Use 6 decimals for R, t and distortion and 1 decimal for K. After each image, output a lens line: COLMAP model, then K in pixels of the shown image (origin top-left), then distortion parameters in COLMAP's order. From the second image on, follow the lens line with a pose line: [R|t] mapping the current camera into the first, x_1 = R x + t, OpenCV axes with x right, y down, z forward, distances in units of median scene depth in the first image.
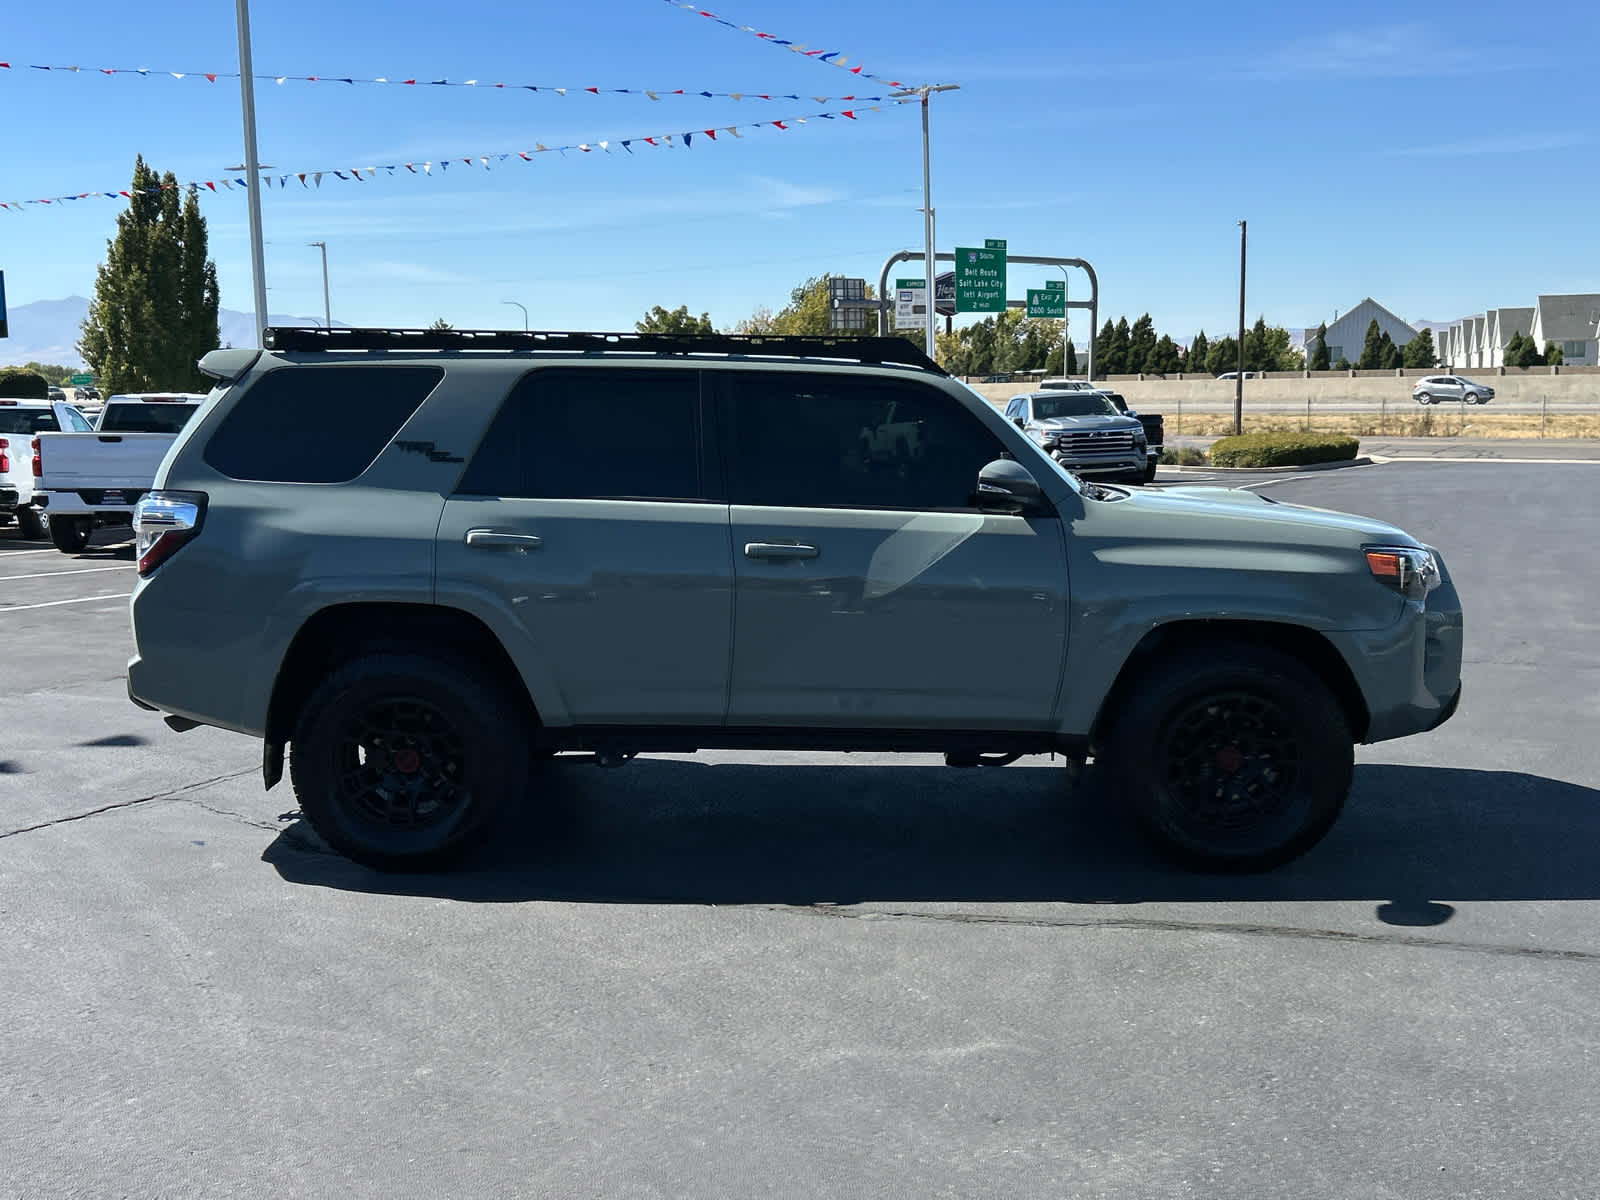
lens RADIAL K [[1614.3, 0, 787.5], [0, 1614.3, 612.1], [0, 0, 1]] dist [0.132733, -0.308502]
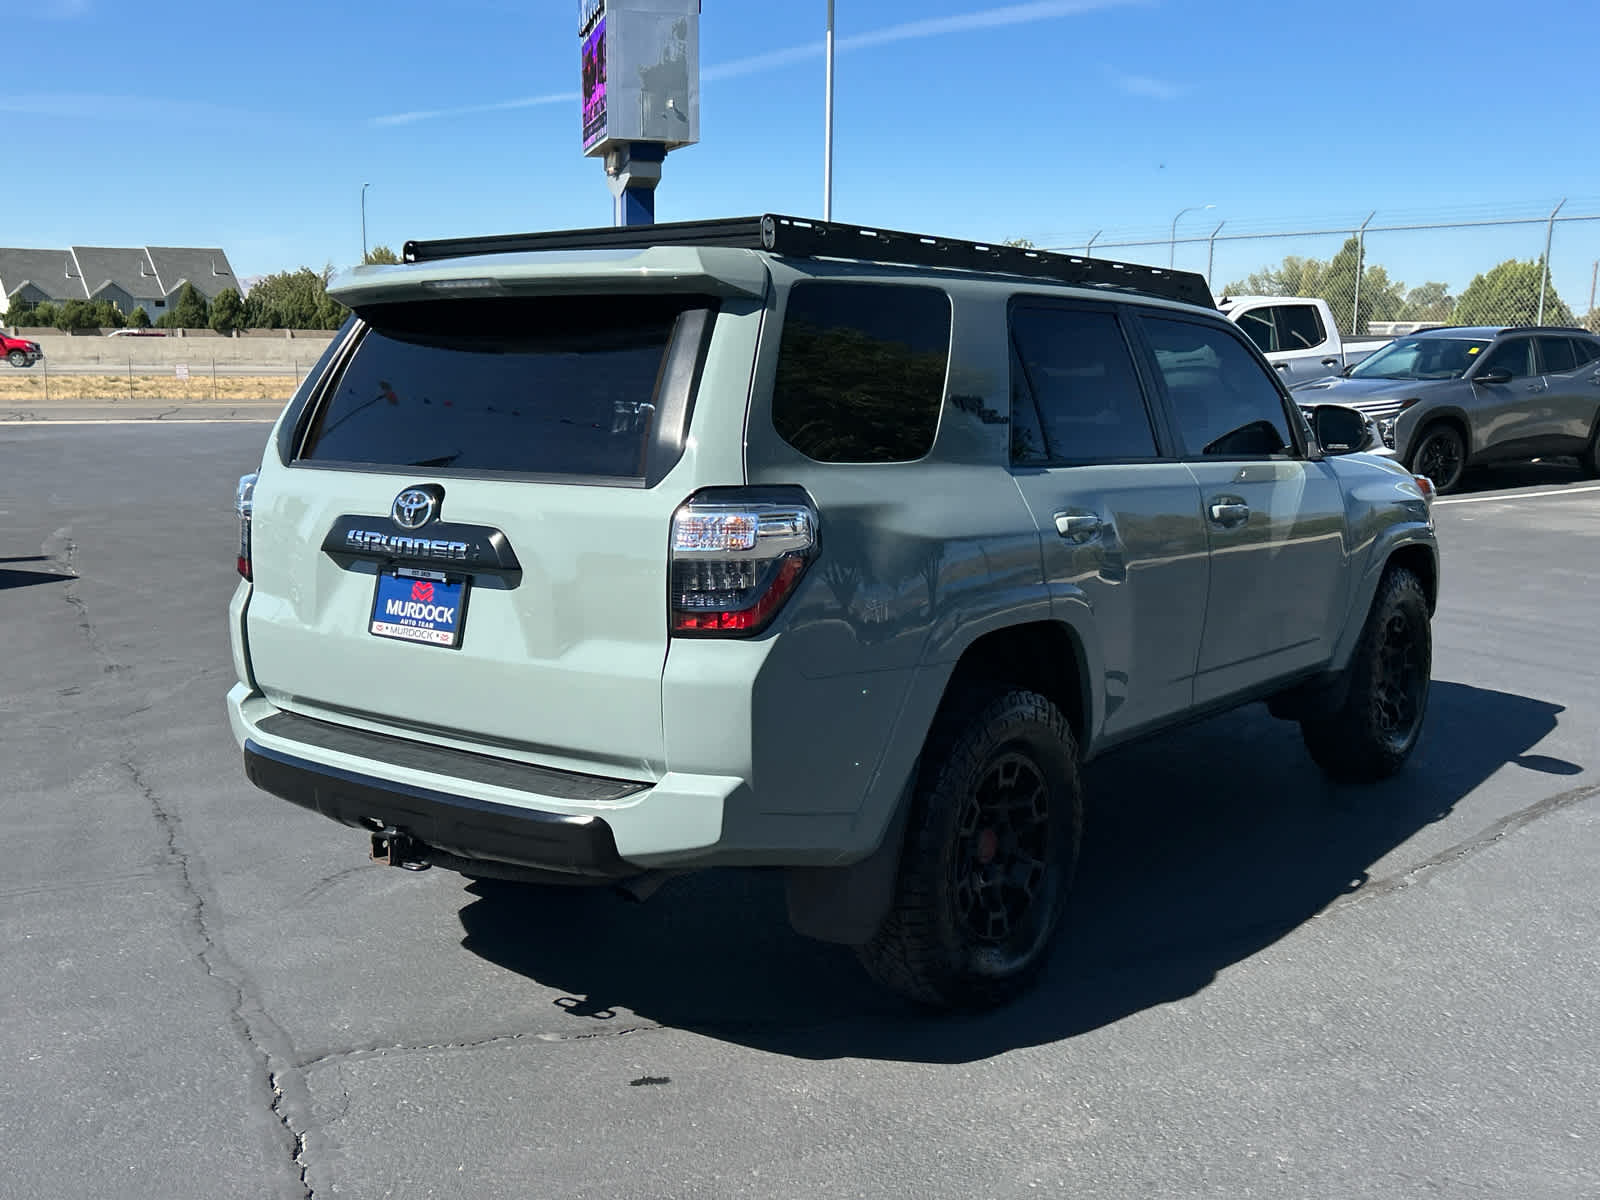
lens RADIAL K [[1614.3, 0, 787.5], [0, 1614.3, 612.1], [0, 0, 1]] dist [0.132733, -0.308502]
pose [[0.588465, -0.117594, 0.799925, -0.818647], [0.099623, 0.992373, 0.072597, -0.068470], [-0.802362, 0.036970, 0.595692, 0.629502]]
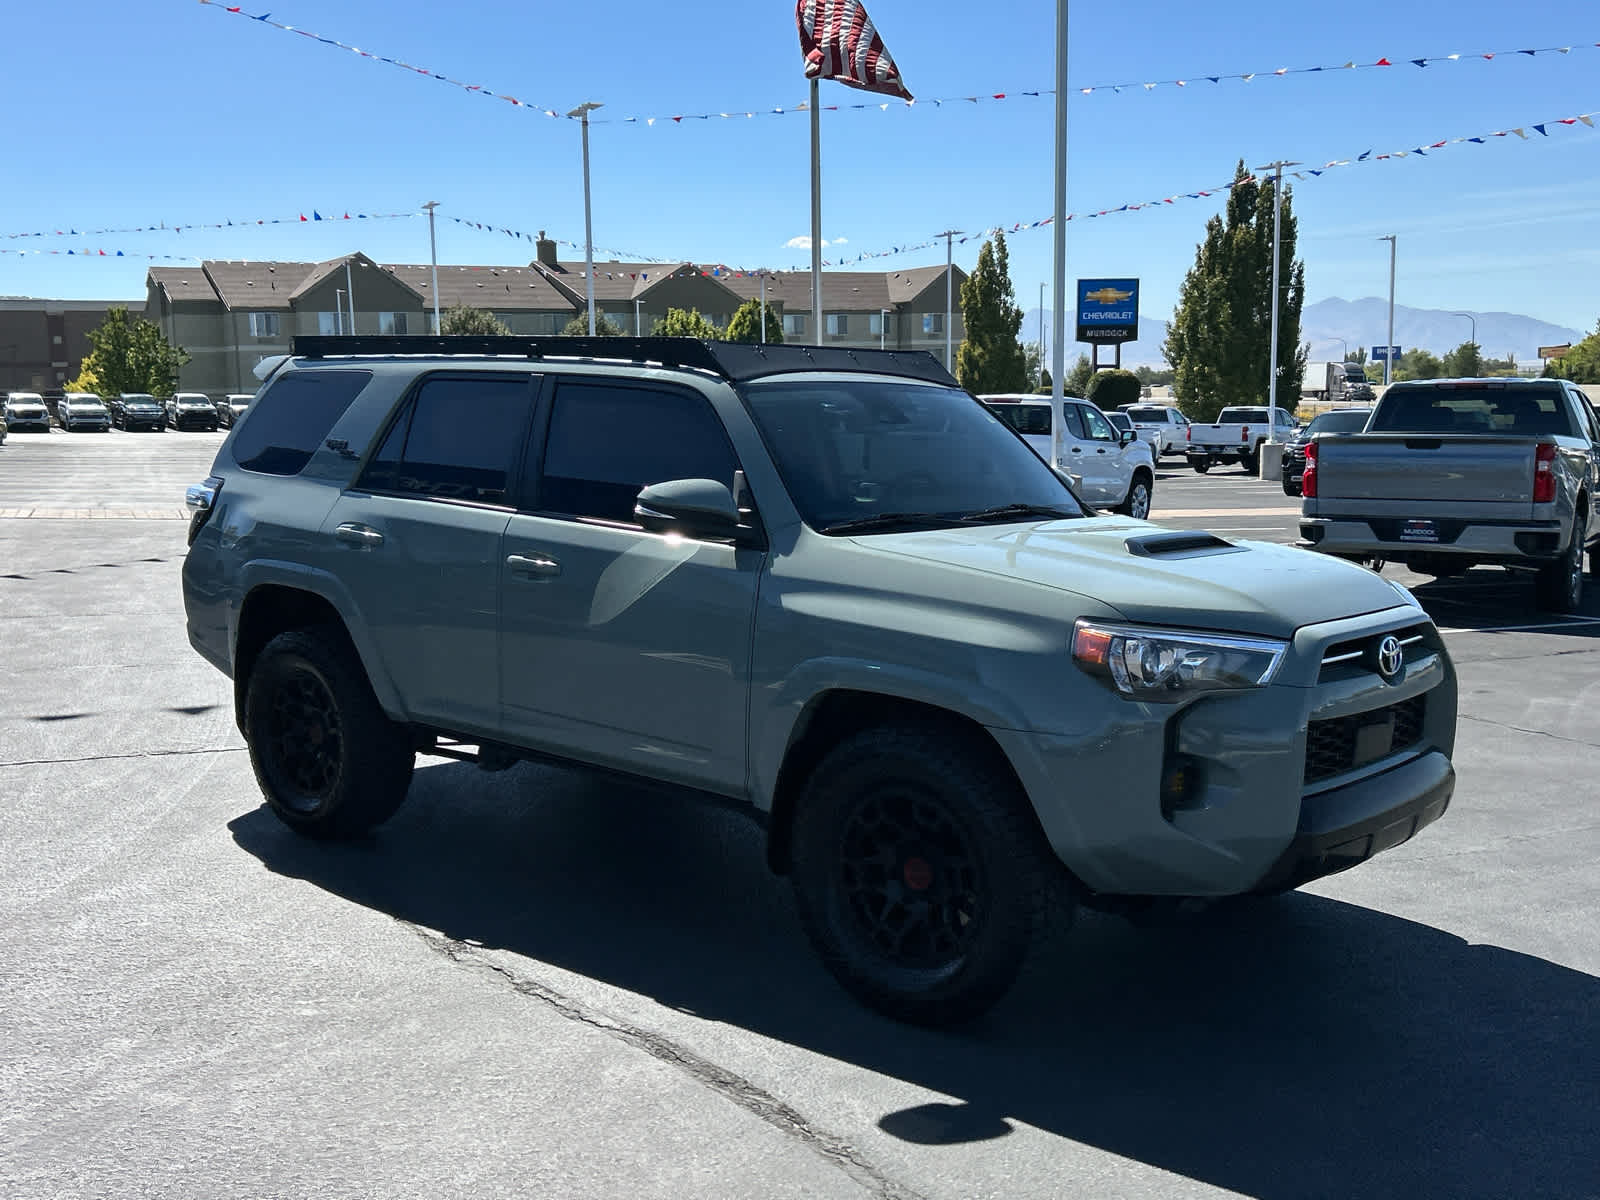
lens RADIAL K [[1614.3, 0, 787.5], [0, 1614.3, 612.1], [0, 0, 1]] dist [0.132733, -0.308502]
pose [[0.777406, 0.092088, -0.622222, 0.665930], [-0.091422, 0.995263, 0.033075, -0.052782], [0.622320, 0.031172, 0.782142, 0.333787]]
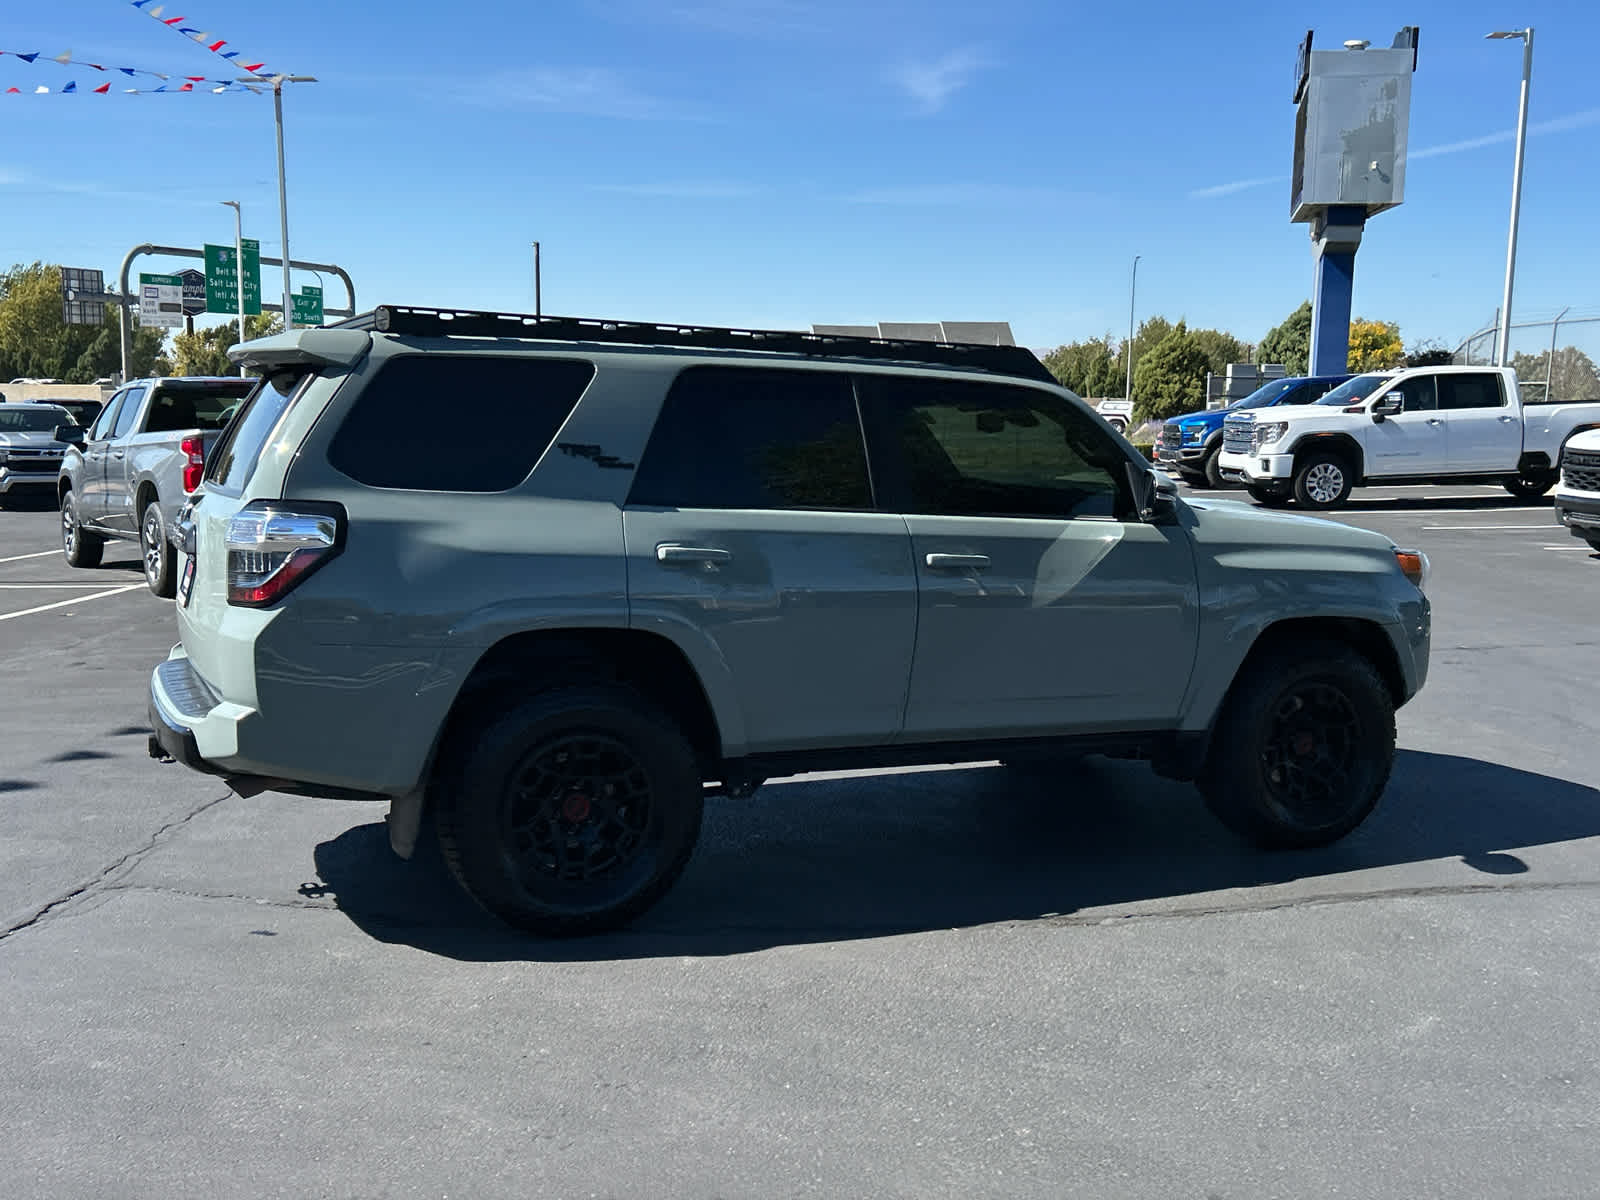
lens RADIAL K [[1614.3, 0, 787.5], [0, 1614.3, 612.1], [0, 0, 1]] dist [0.132733, -0.308502]
pose [[0.893921, -0.030848, 0.447162, -0.507423], [0.034421, 0.999407, 0.000134, -0.010093], [-0.446901, 0.015272, 0.894453, 0.160704]]
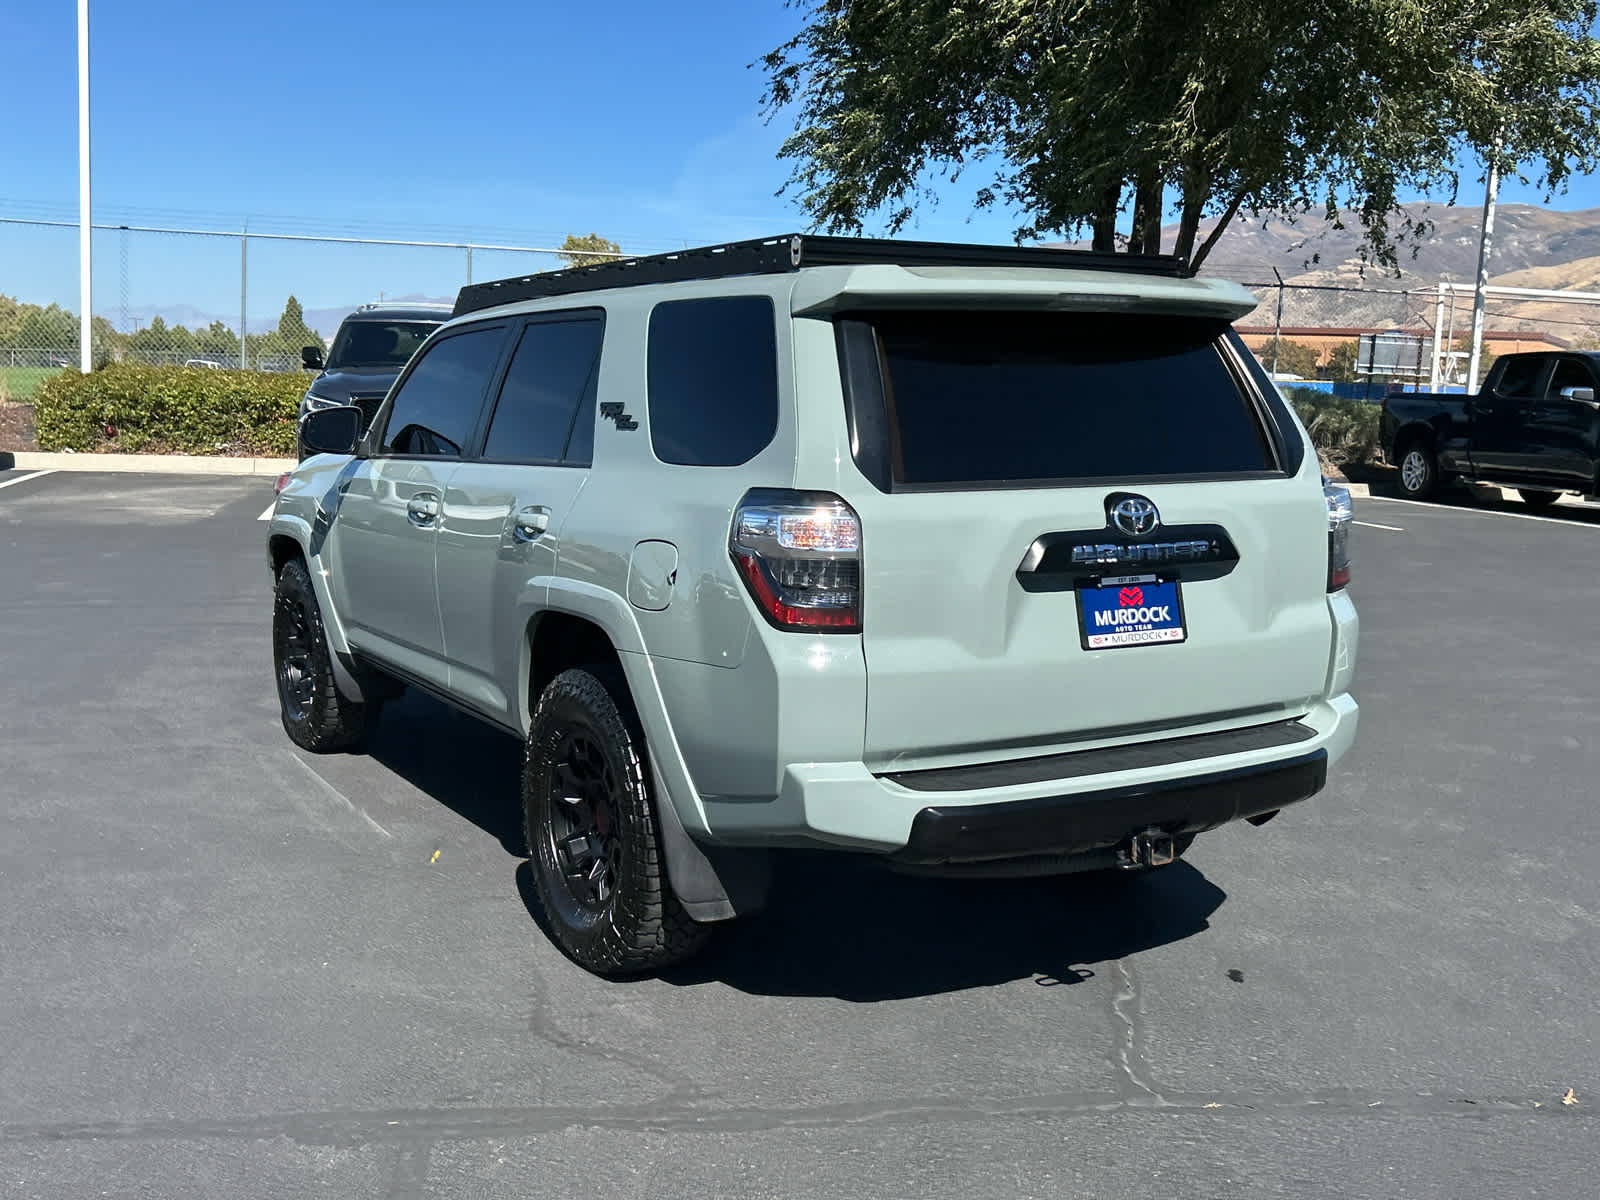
lens RADIAL K [[1614.4, 0, 788.7], [0, 1614.4, 581.6], [0, 0, 1]] dist [0.130043, -0.289453]
pose [[-0.545745, -0.112787, 0.830326, -0.859709], [0.091097, 0.977042, 0.192590, -0.187700], [-0.832985, 0.180745, -0.522941, 1.568251]]
